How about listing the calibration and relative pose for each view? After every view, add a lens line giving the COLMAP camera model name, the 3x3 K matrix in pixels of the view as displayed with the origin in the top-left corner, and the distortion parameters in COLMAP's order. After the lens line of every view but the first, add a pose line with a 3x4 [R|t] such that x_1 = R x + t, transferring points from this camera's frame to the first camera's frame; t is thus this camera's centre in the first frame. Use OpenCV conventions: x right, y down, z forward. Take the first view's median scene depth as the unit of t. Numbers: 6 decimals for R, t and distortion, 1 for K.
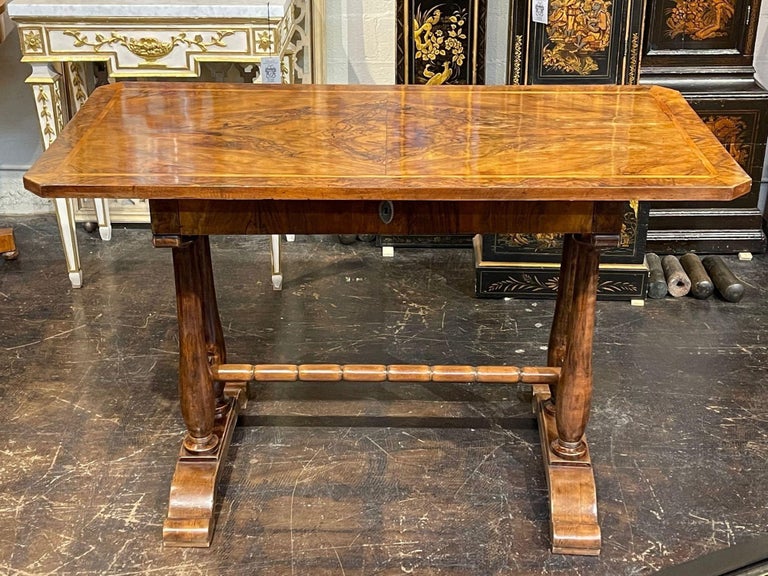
lens RADIAL K [[1121.9, 0, 373.4], [0, 1121.9, 291.1], [0, 0, 1]] dist [0.041221, 0.000000]
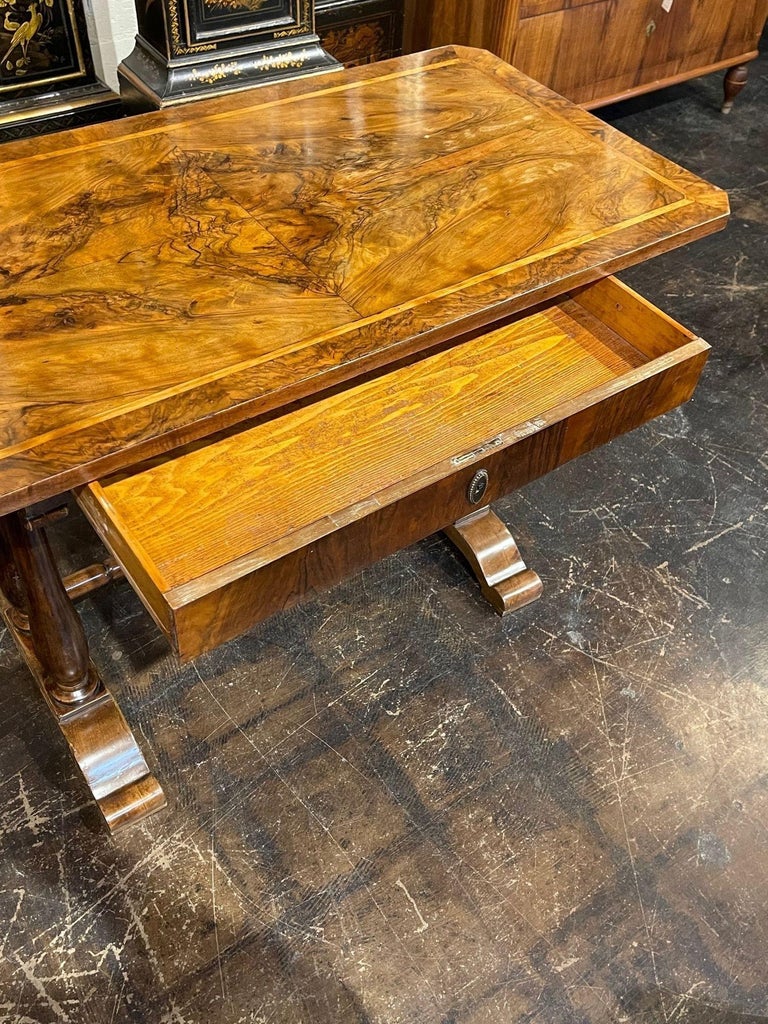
lens RADIAL K [[967.4, 0, 395.9], [0, 967.4, 505.5], [0, 0, 1]] dist [0.028420, 0.000000]
pose [[0.798776, -0.395993, 0.452931, -0.205300], [0.194297, 0.882294, 0.428725, -0.181910], [-0.569390, -0.254452, 0.781696, 0.368650]]
